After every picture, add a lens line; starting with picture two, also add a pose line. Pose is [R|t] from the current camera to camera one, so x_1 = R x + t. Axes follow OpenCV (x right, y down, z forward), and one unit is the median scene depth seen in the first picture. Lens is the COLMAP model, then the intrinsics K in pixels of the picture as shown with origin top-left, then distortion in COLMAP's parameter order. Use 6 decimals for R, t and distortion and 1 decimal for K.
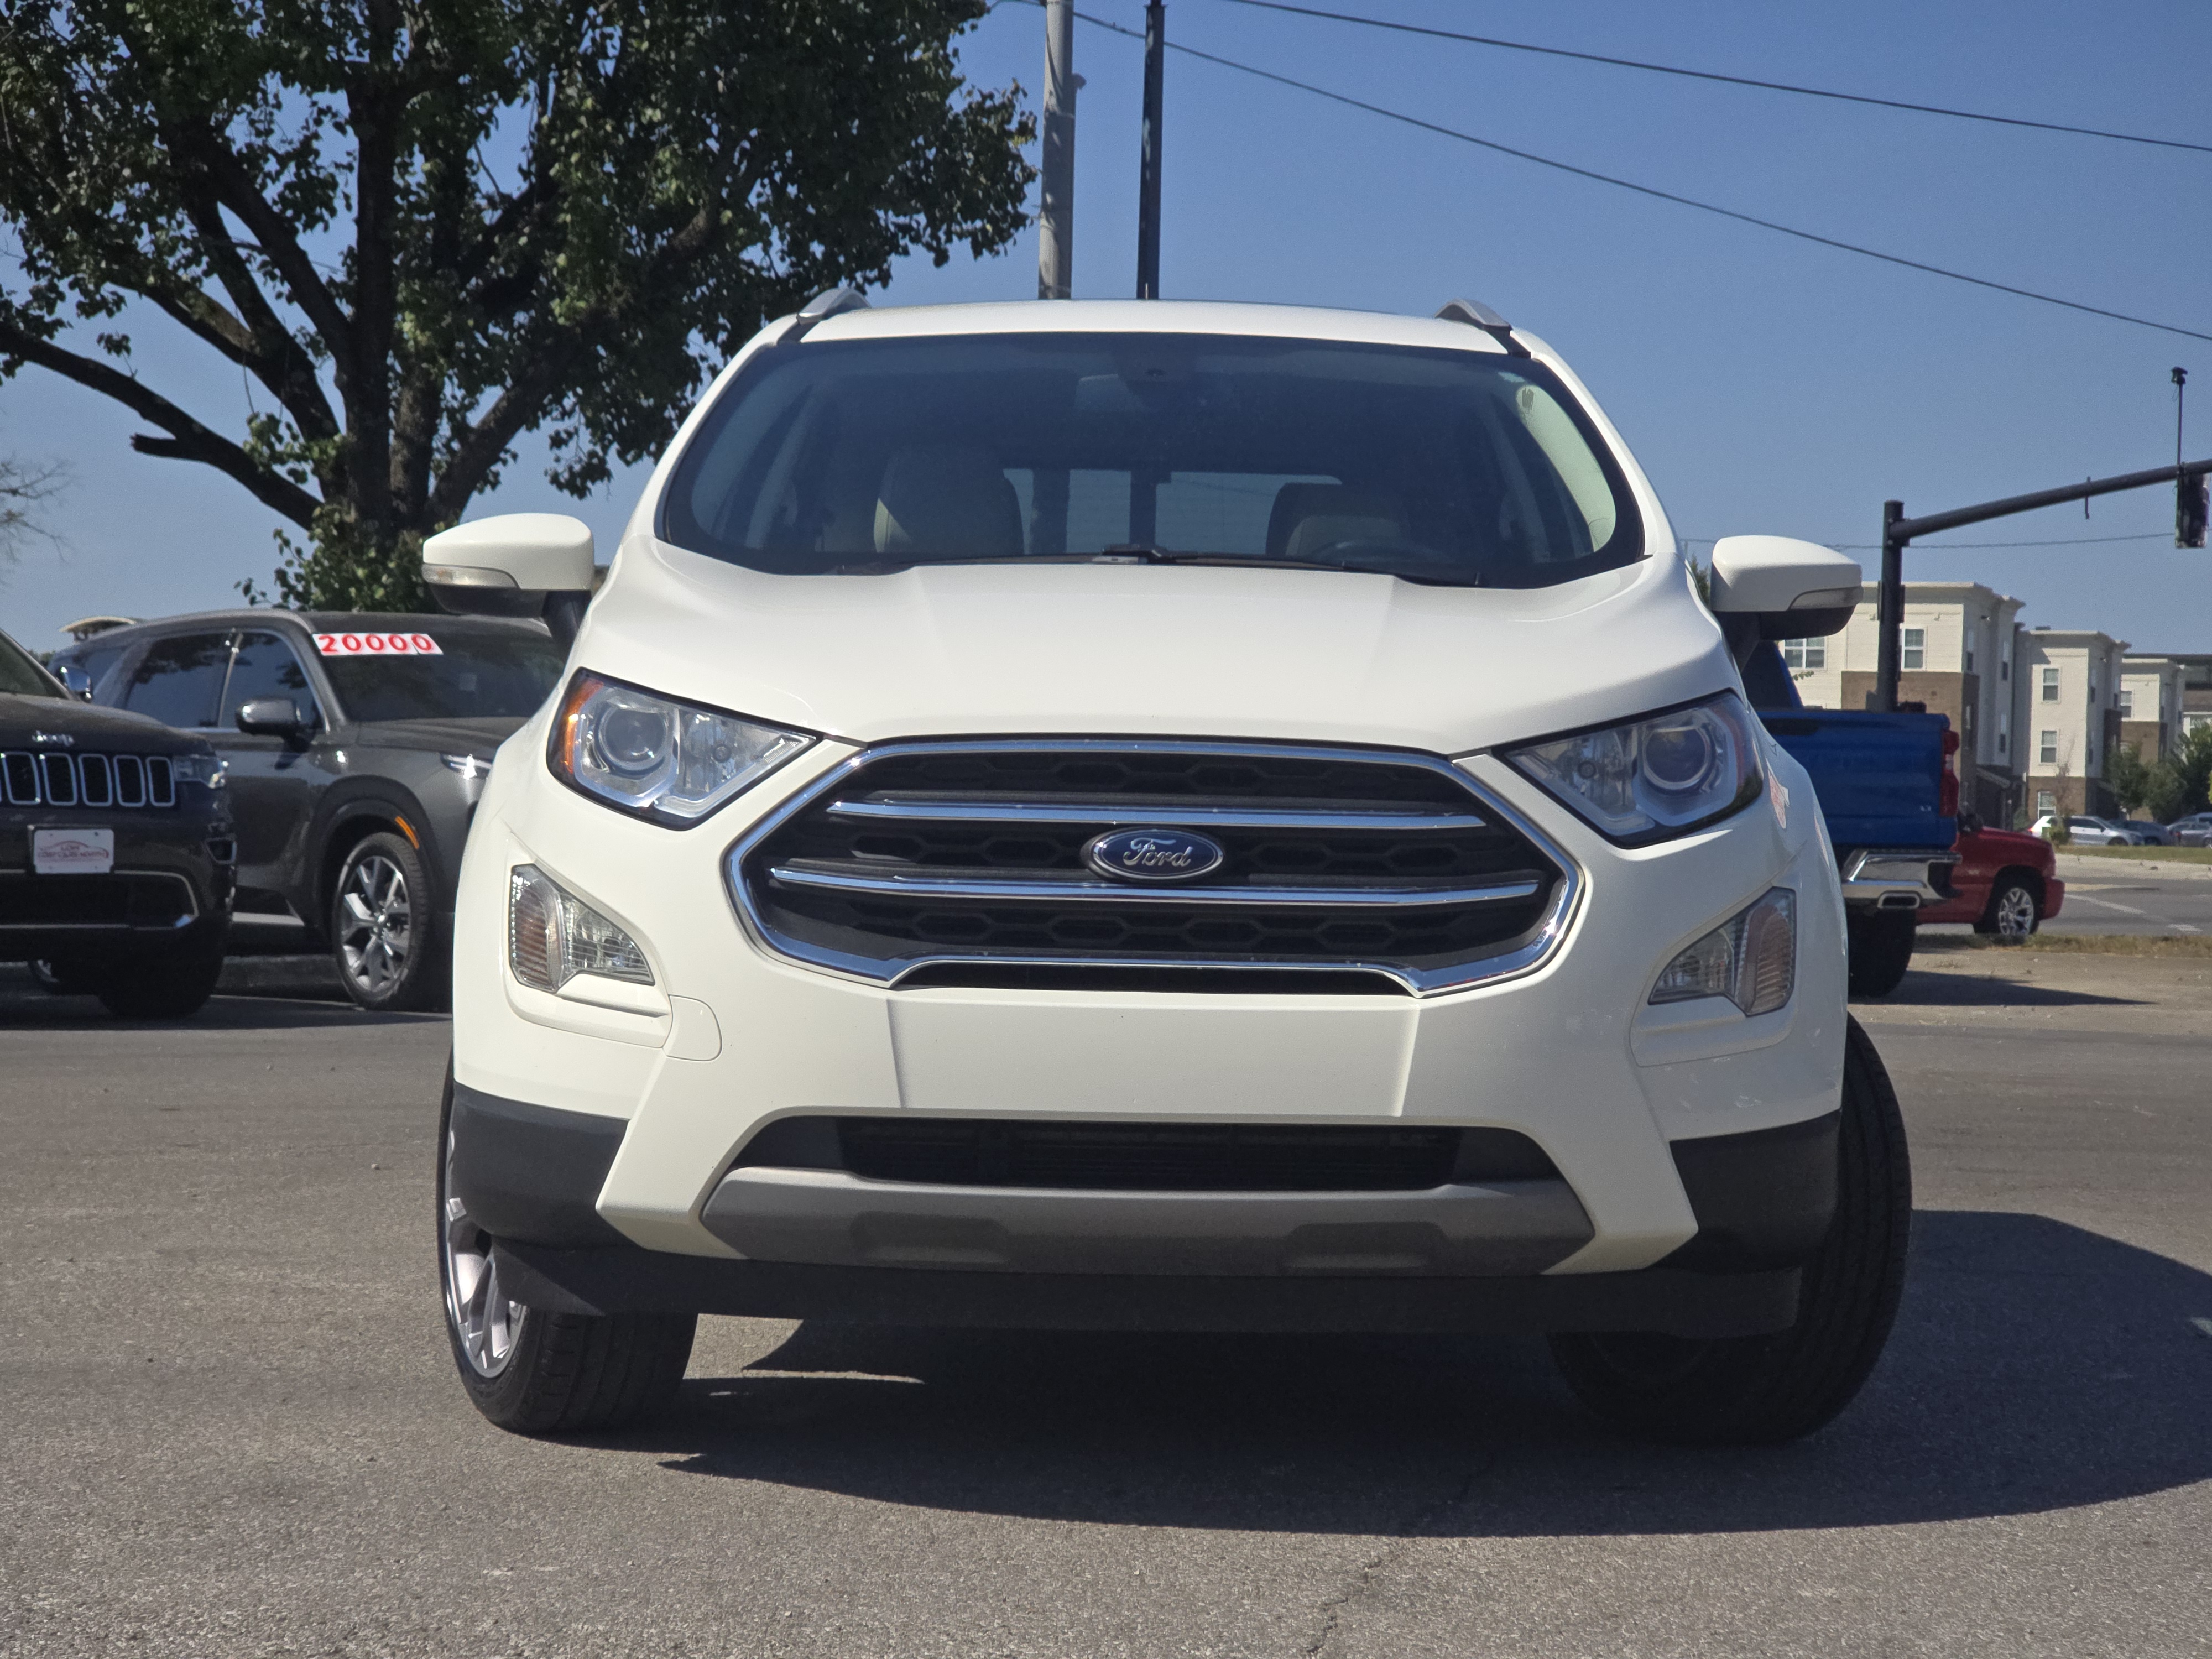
lens RADIAL K [[4302.0, 0, 1106.0], [0, 4302.0, 829.5], [0, 0, 1]] dist [-0.405358, 5.082680]
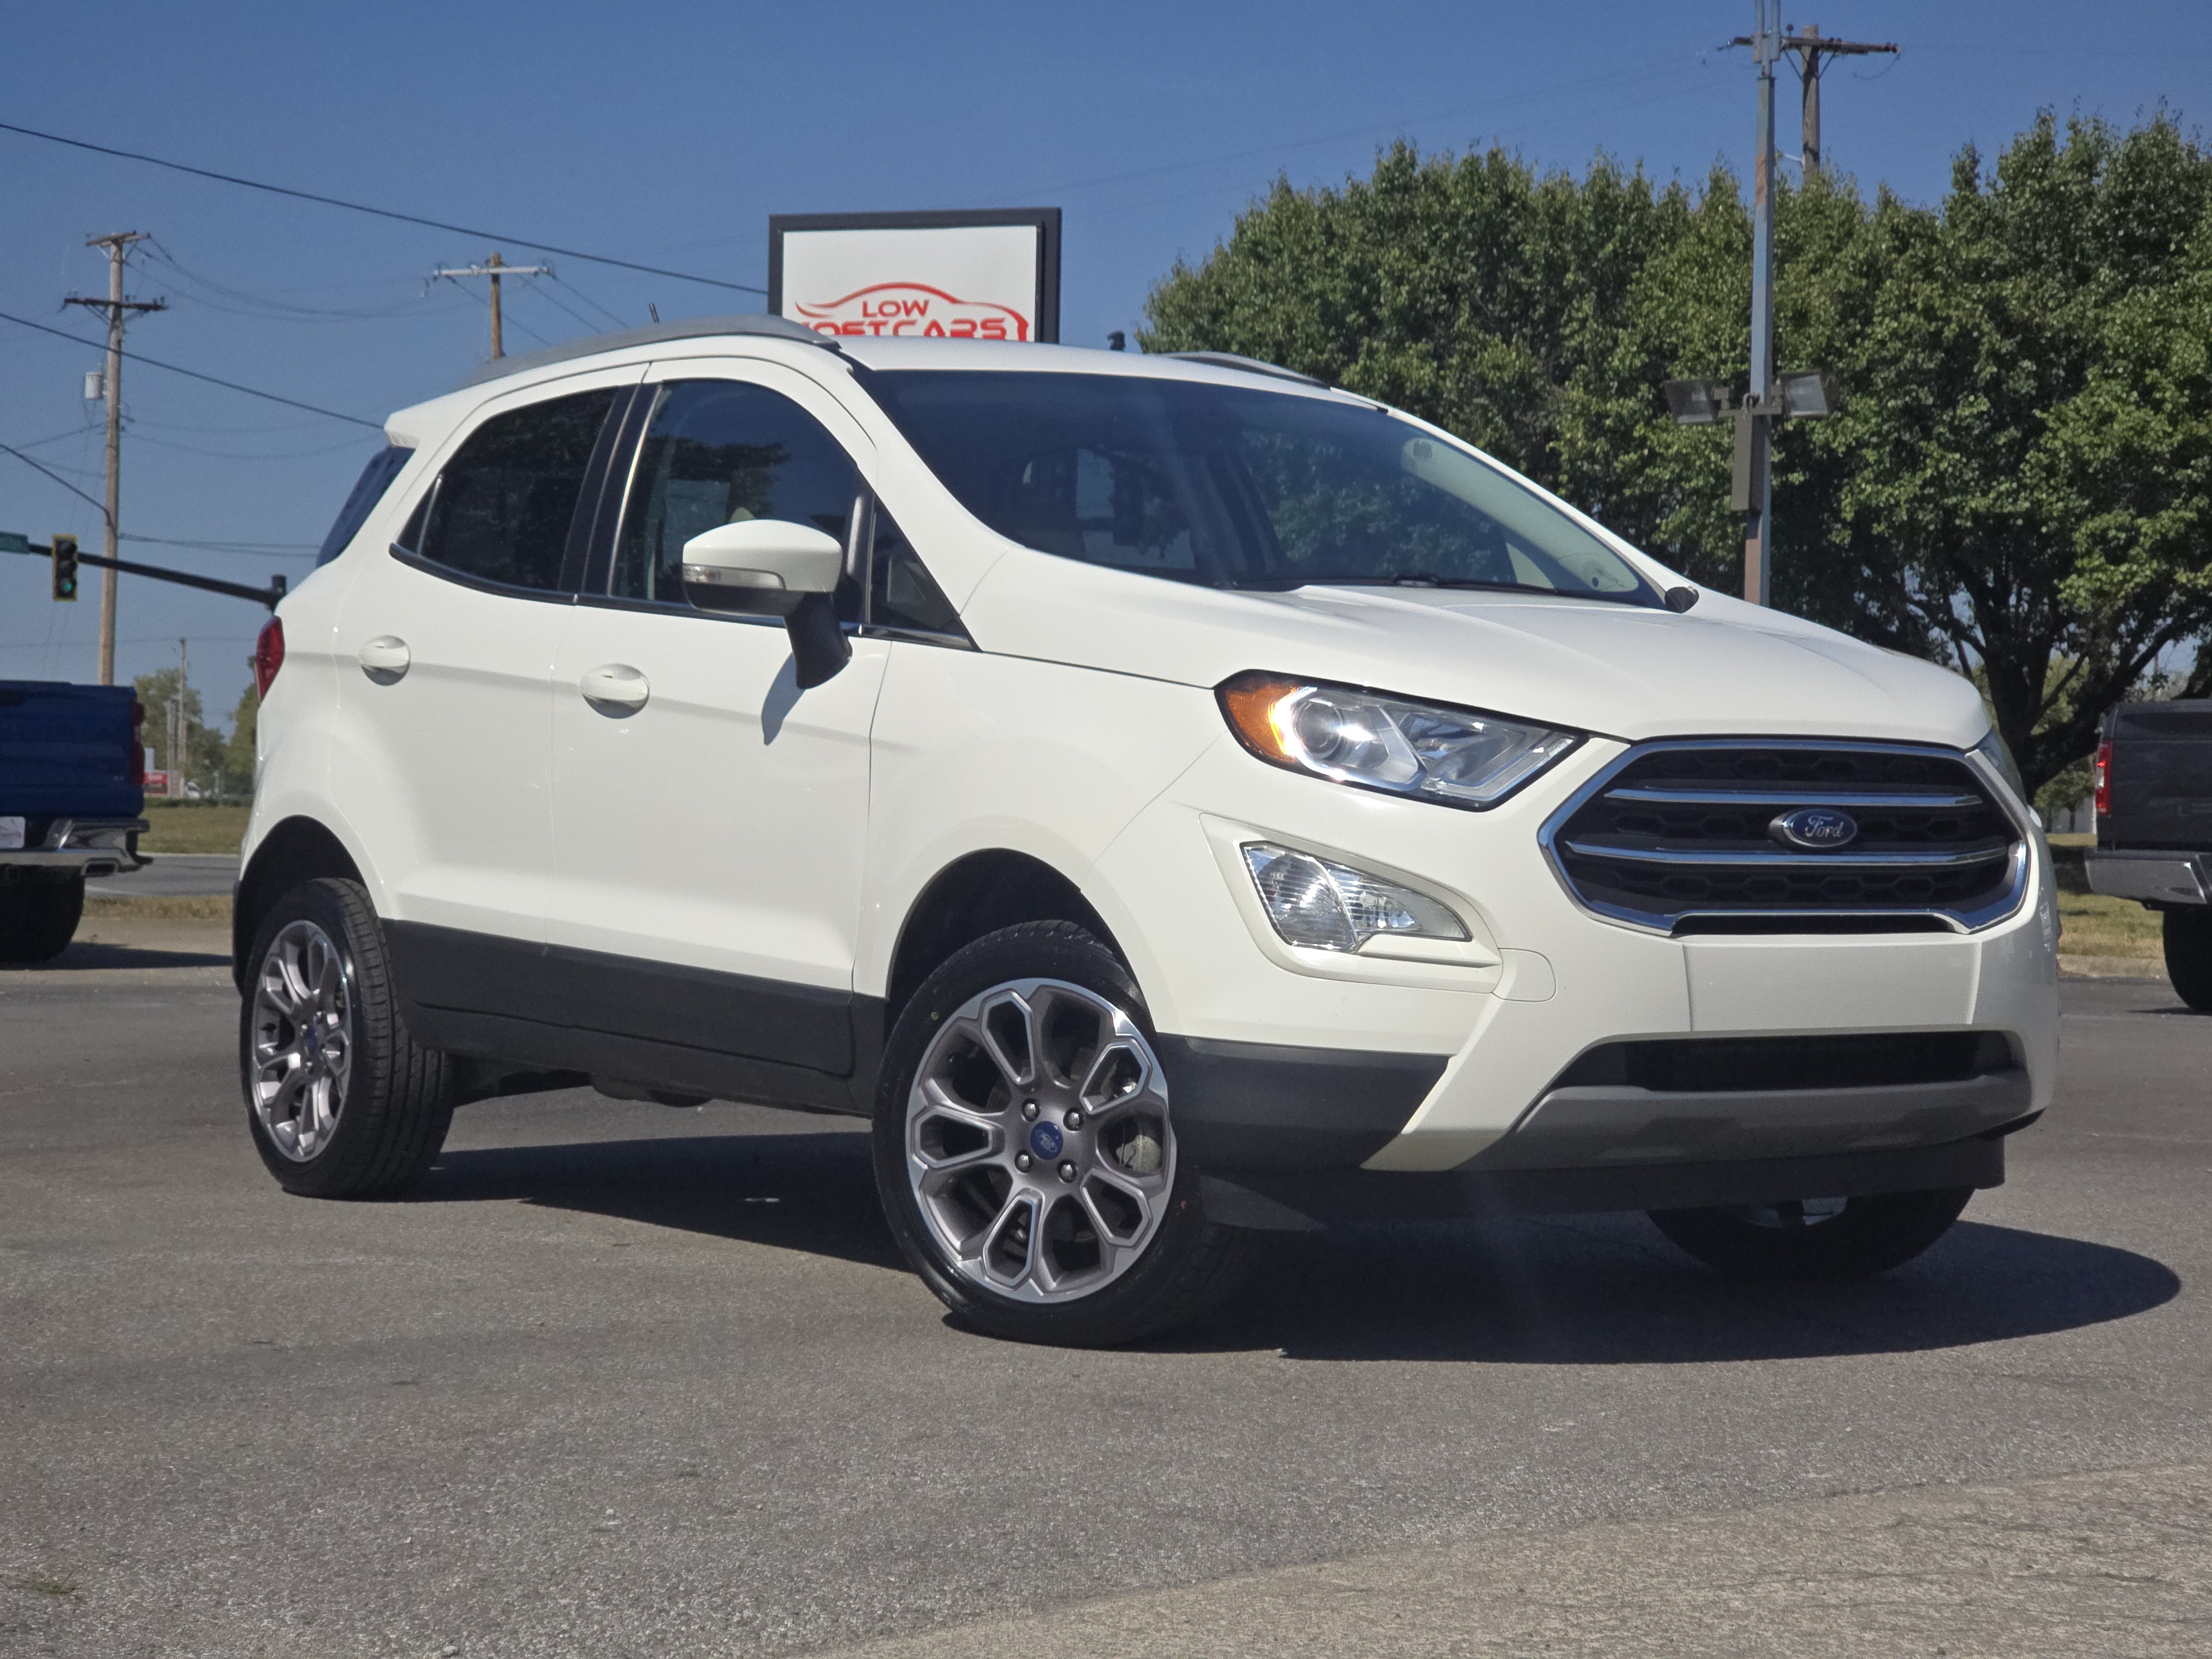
lens RADIAL K [[4302.0, 0, 1106.0], [0, 4302.0, 829.5], [0, 0, 1]] dist [-0.405358, 5.082680]
pose [[0.818564, -0.011148, 0.574307, -0.890264], [0.006188, 0.999925, 0.010590, -0.008492], [-0.574382, -0.005114, 0.818572, 0.075902]]
